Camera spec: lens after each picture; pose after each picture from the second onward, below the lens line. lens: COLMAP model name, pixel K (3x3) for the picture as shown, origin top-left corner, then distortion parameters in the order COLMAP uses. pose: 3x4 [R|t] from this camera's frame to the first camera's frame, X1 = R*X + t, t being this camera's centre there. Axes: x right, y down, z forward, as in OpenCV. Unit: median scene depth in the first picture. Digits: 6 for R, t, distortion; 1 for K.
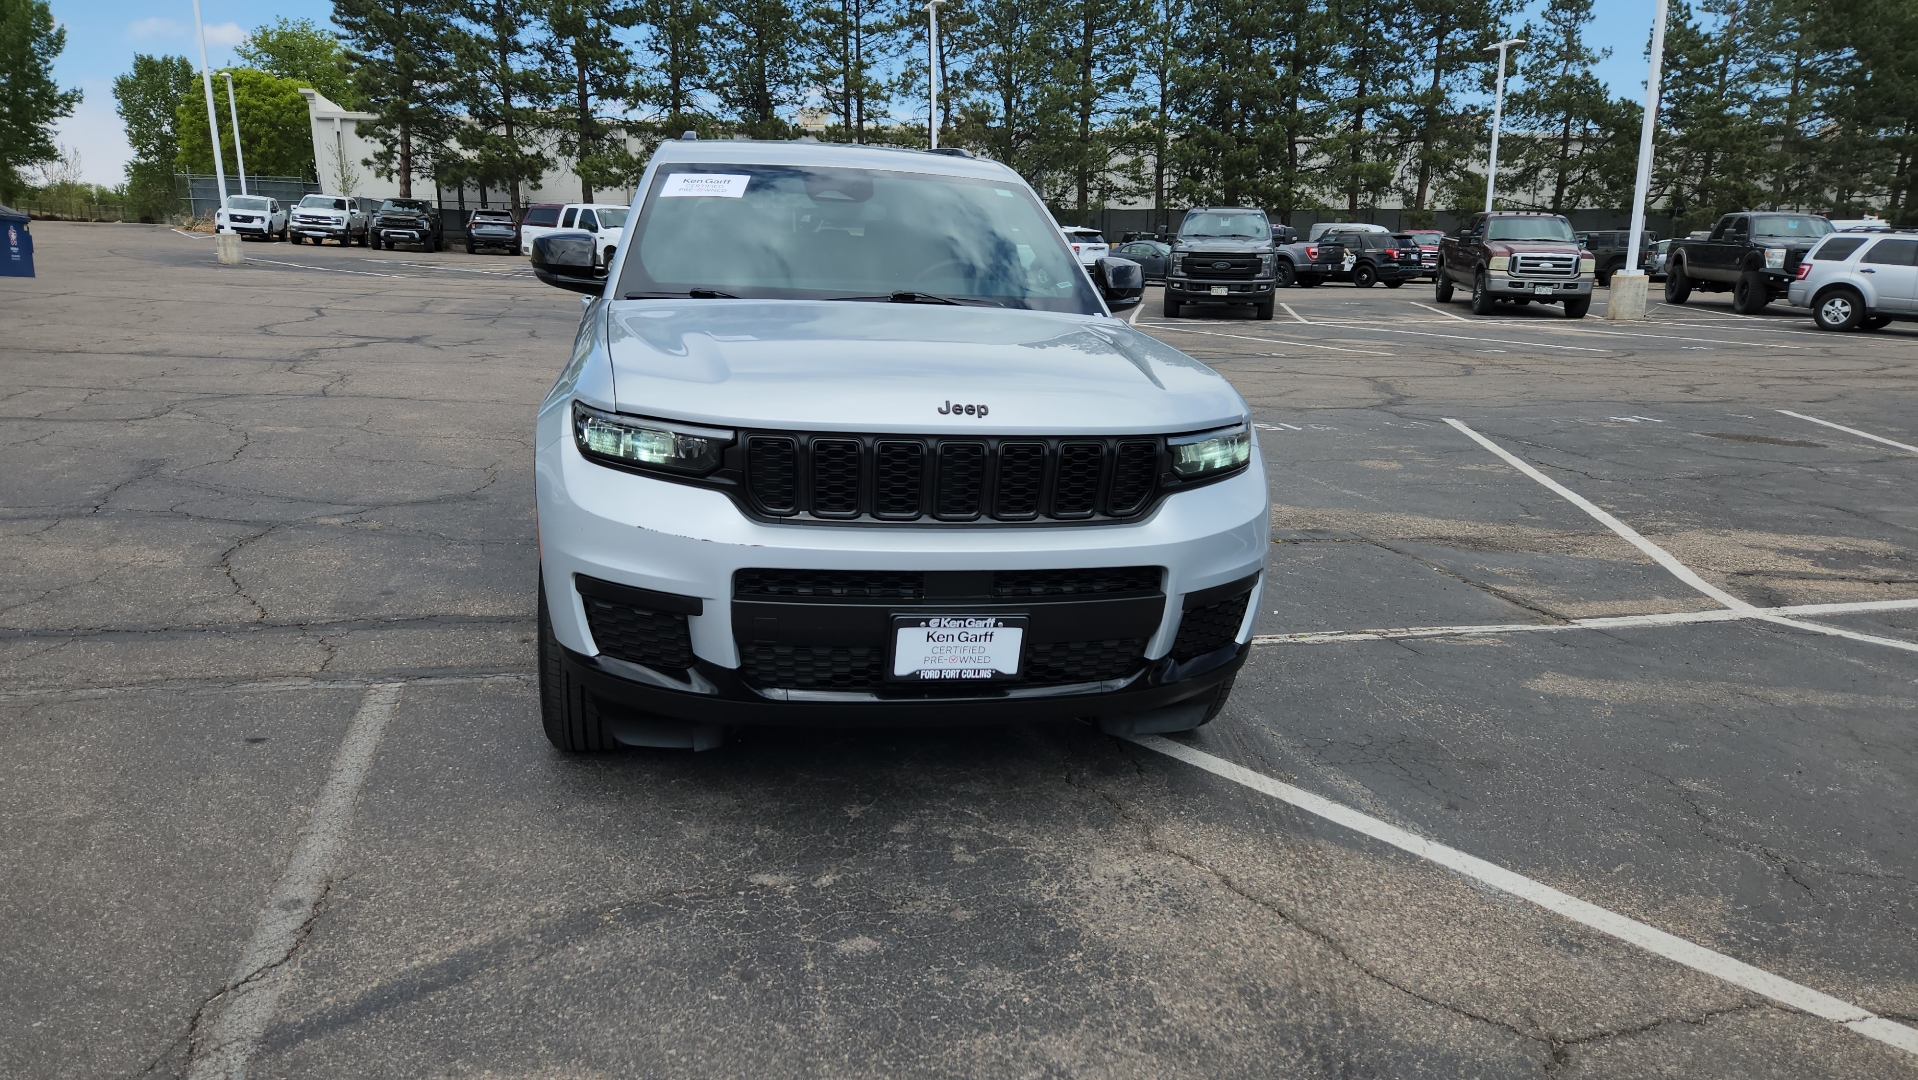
lens RADIAL K [[1278.1, 0, 925.1], [0, 1278.1, 546.2], [0, 0, 1]] dist [0.070822, -0.056347]
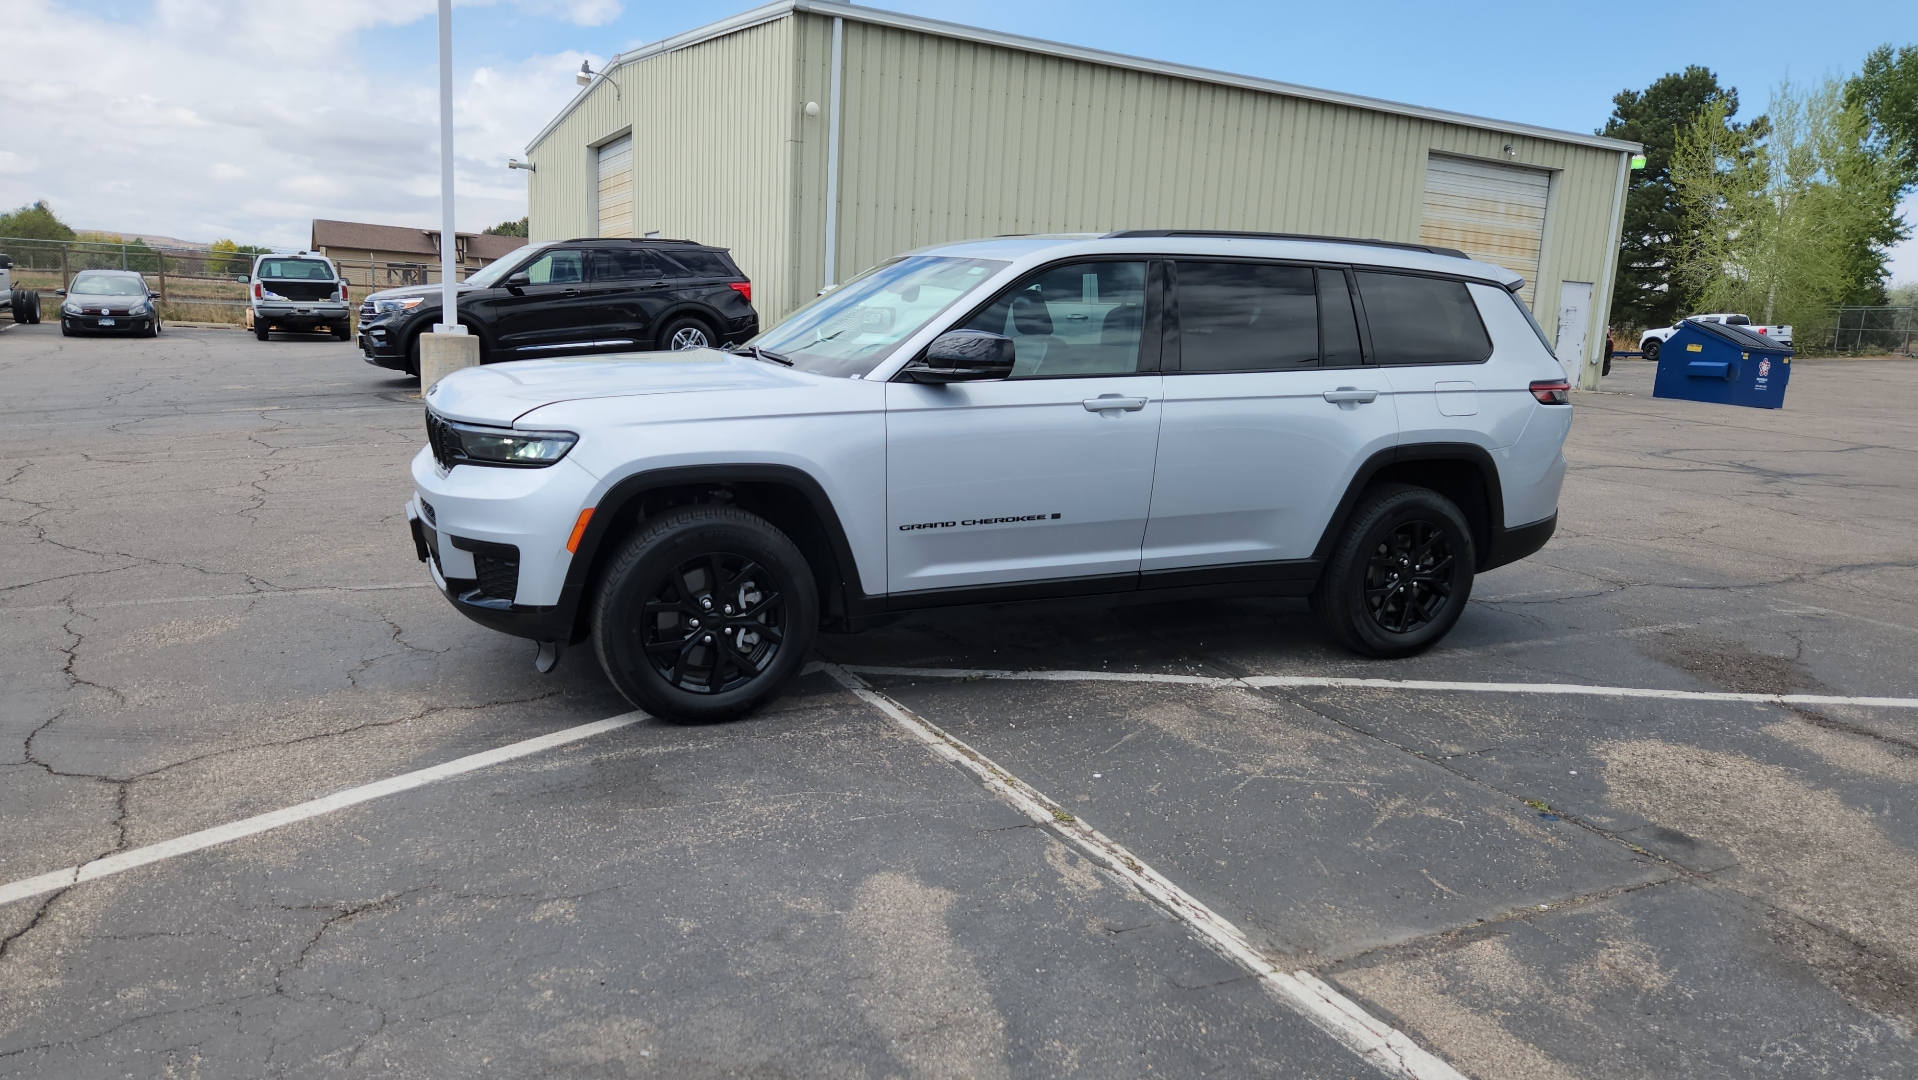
lens RADIAL K [[1280.8, 0, 920.6], [0, 1280.8, 552.3], [0, 0, 1]] dist [0.070868, -0.054603]
pose [[0.216462, 0.165676, -0.962131, 0.495865], [-0.263527, 0.958830, 0.105818, -0.068157], [0.940052, 0.230642, 0.251210, 0.333014]]
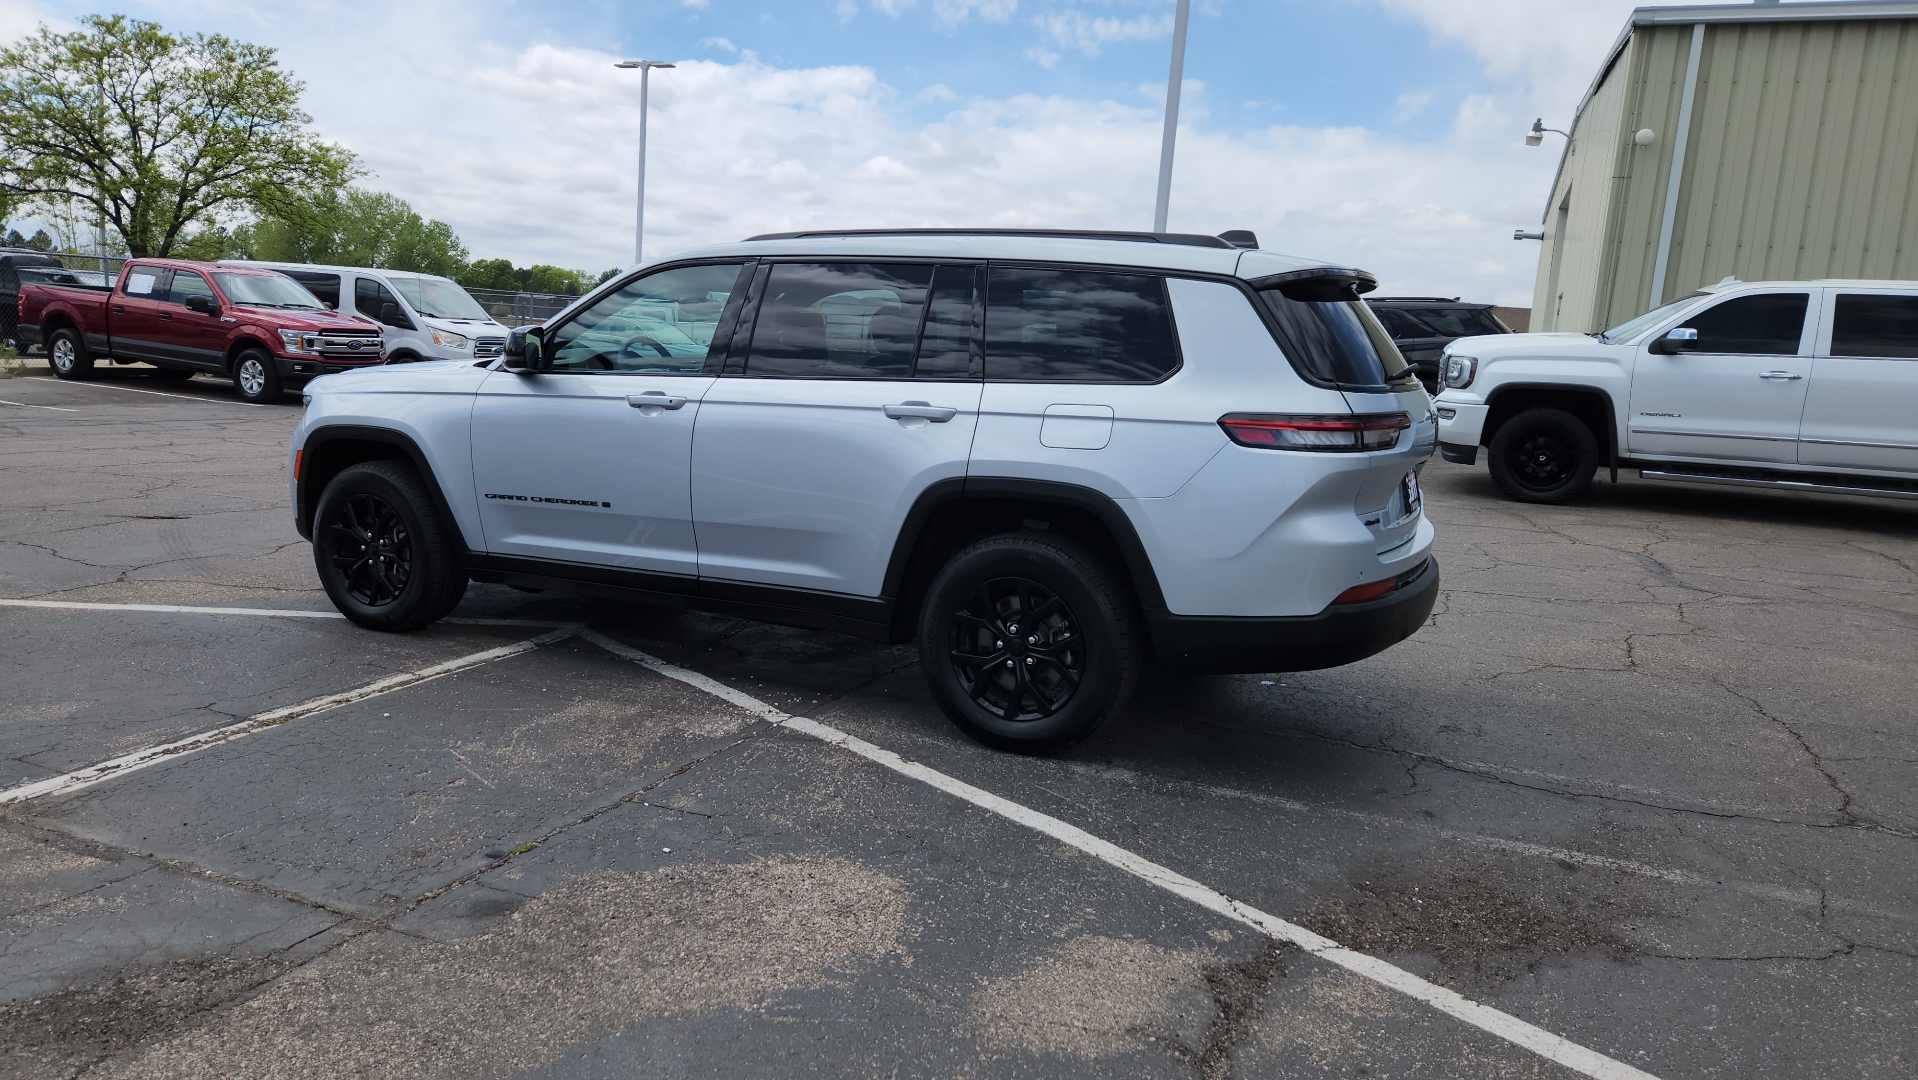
lens RADIAL K [[1281.9, 0, 920.7], [0, 1281.9, 535.5], [0, 0, 1]] dist [0.073541, -0.059454]
pose [[-0.613131, 0.063868, -0.787395, 0.369684], [-0.247216, 0.931152, 0.268031, -0.194993], [0.750303, 0.358995, -0.555128, 0.860947]]
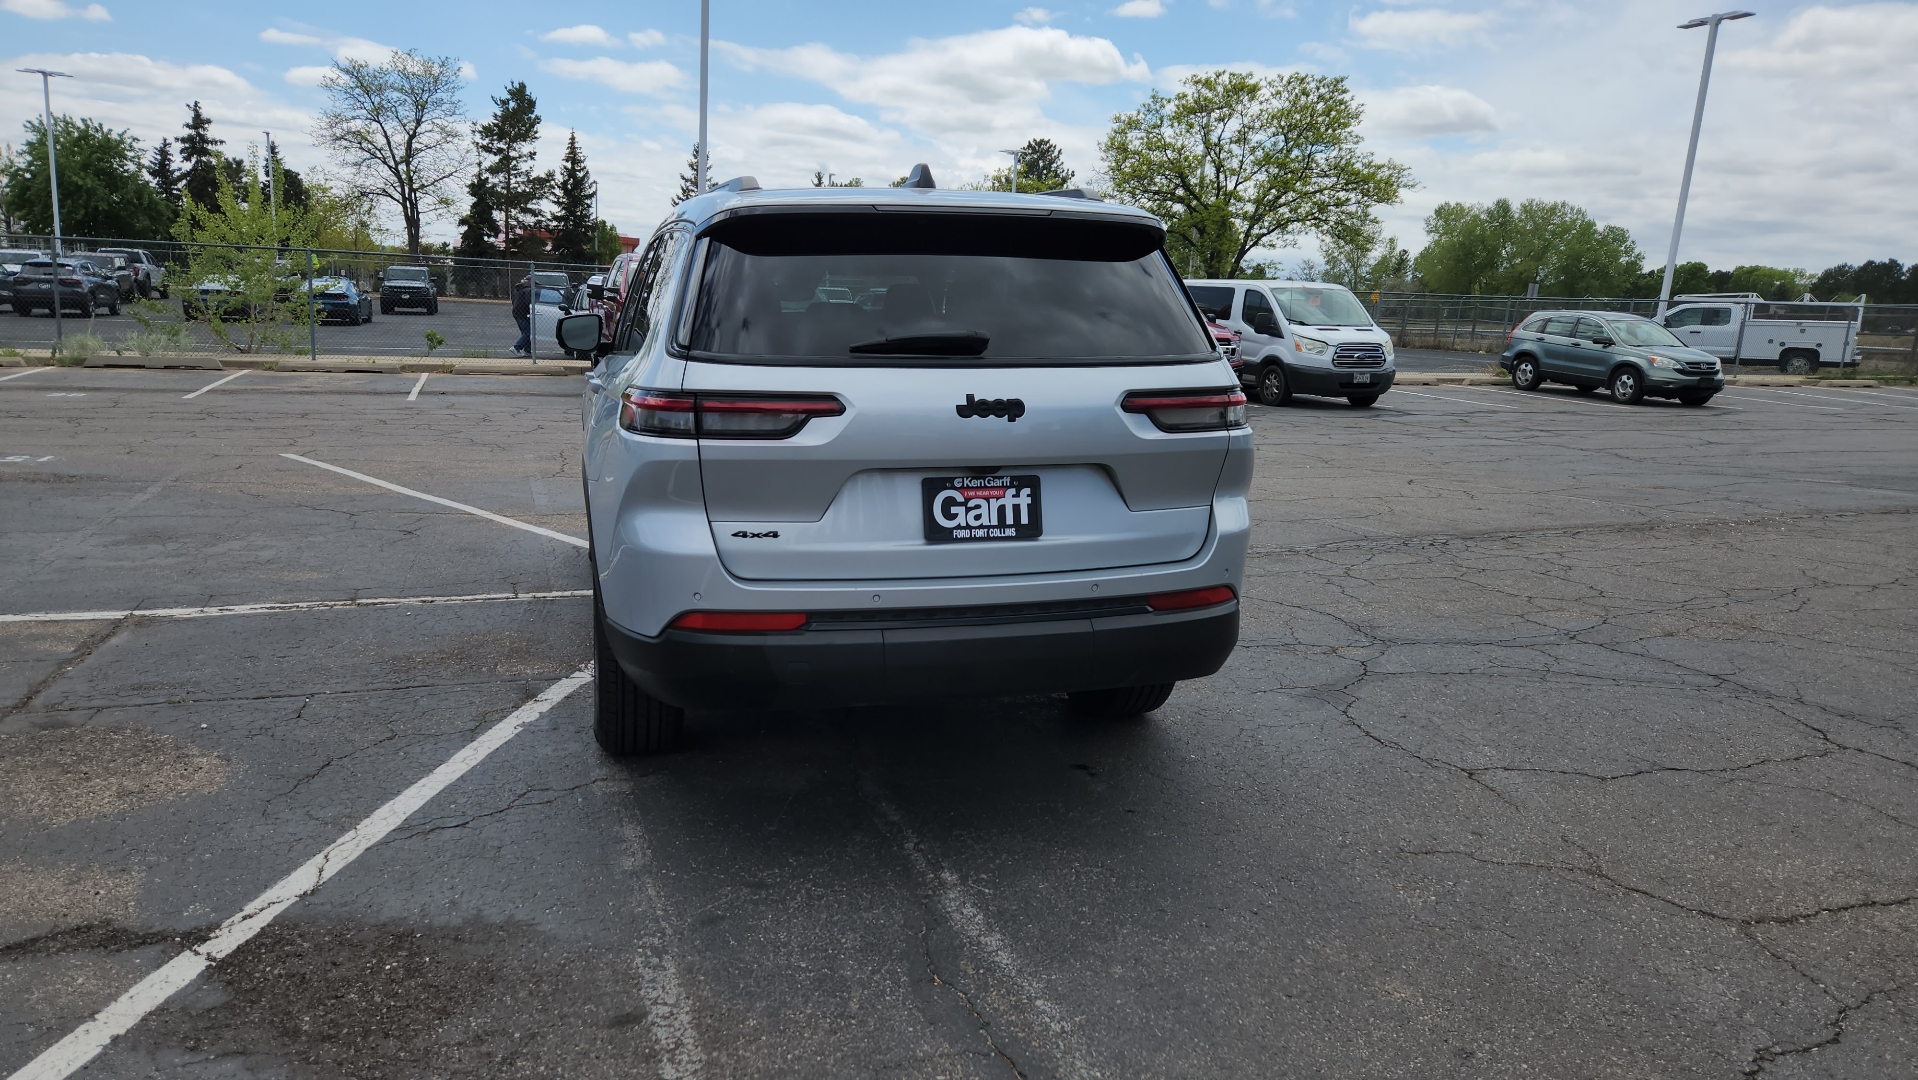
lens RADIAL K [[1281.9, 0, 923.7], [0, 1281.9, 555.6], [0, 0, 1]] dist [0.073541, -0.059454]
pose [[-0.996541, -0.041650, -0.071906, -0.048813], [-0.067665, 0.909009, 0.411247, -0.249741], [0.048235, 0.414690, -0.908683, 1.023596]]
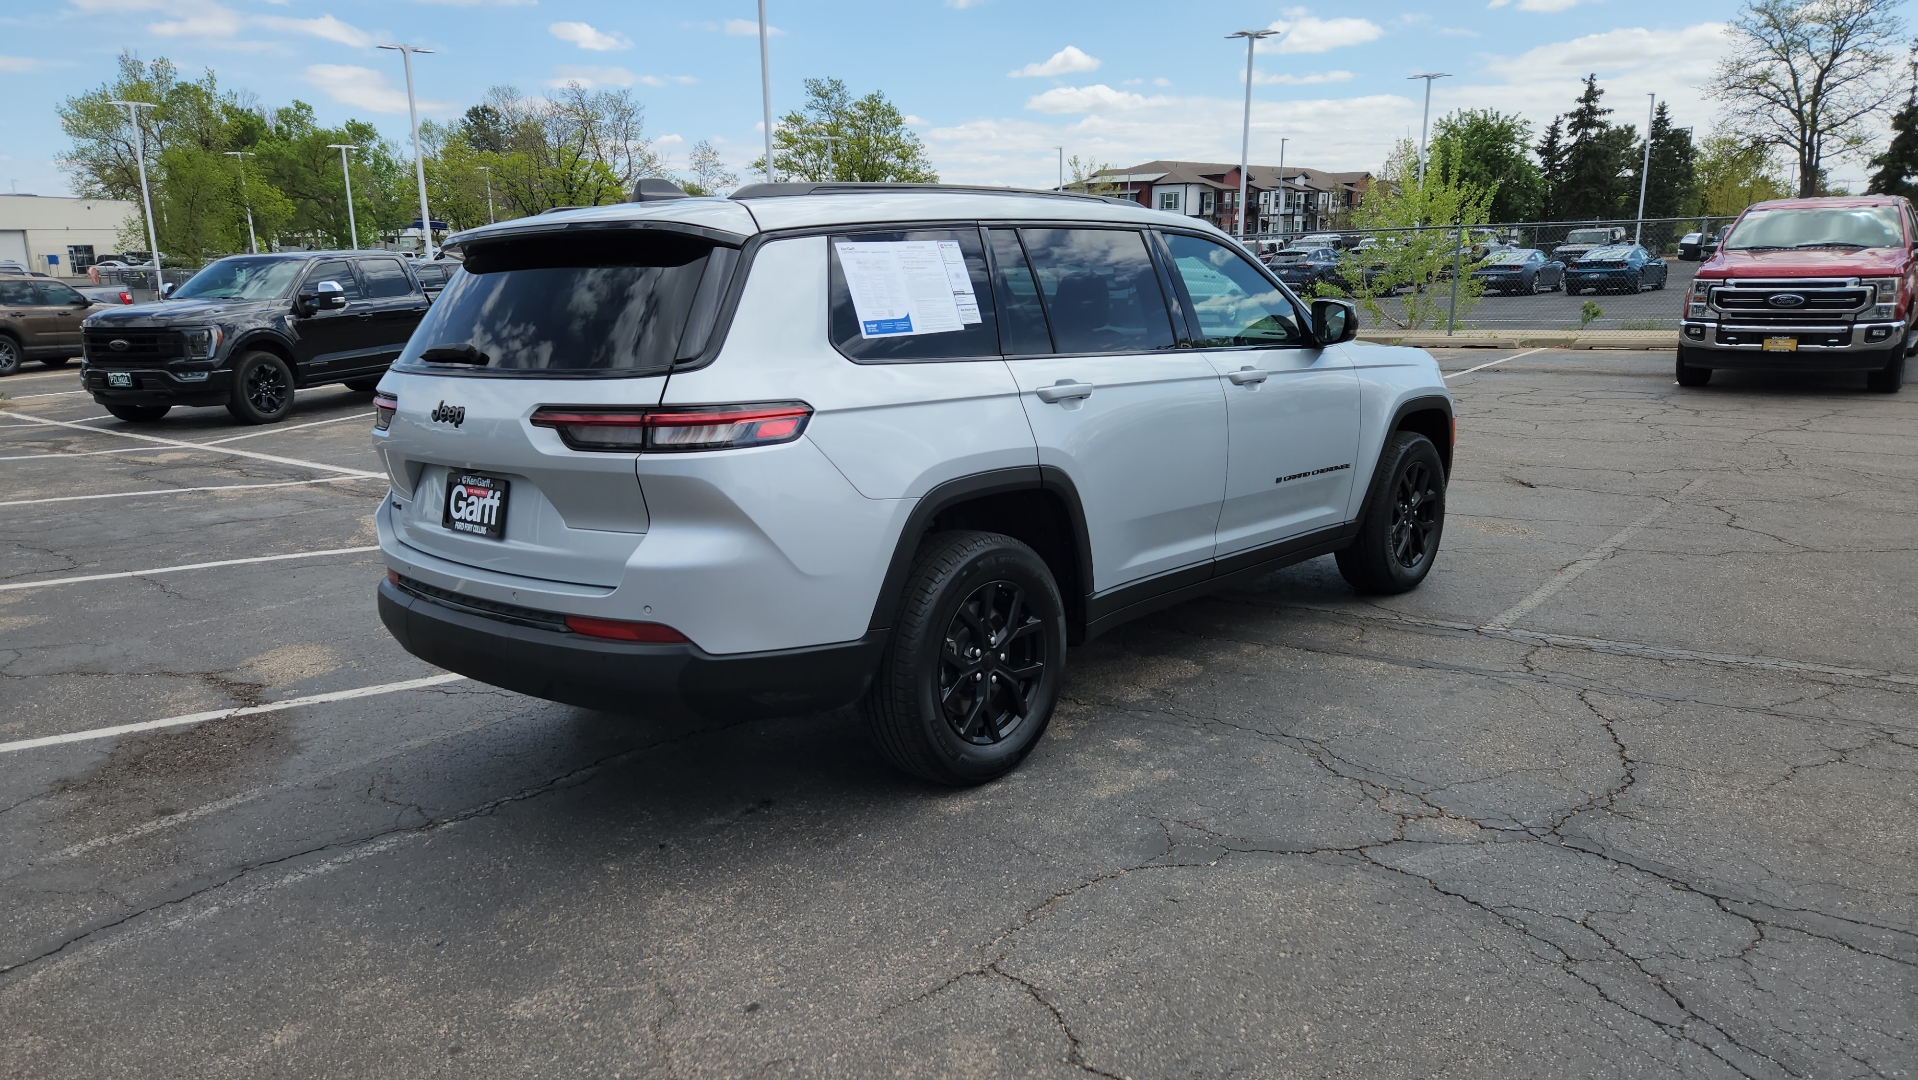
lens RADIAL K [[1282.0, 0, 928.3], [0, 1282.0, 550.5], [0, 0, 1]] dist [0.068330, -0.051294]
pose [[-0.596099, -0.181277, 0.782179, -0.429461], [0.196048, 0.911831, 0.360733, -0.222250], [-0.778608, 0.368378, -0.508003, 0.820526]]
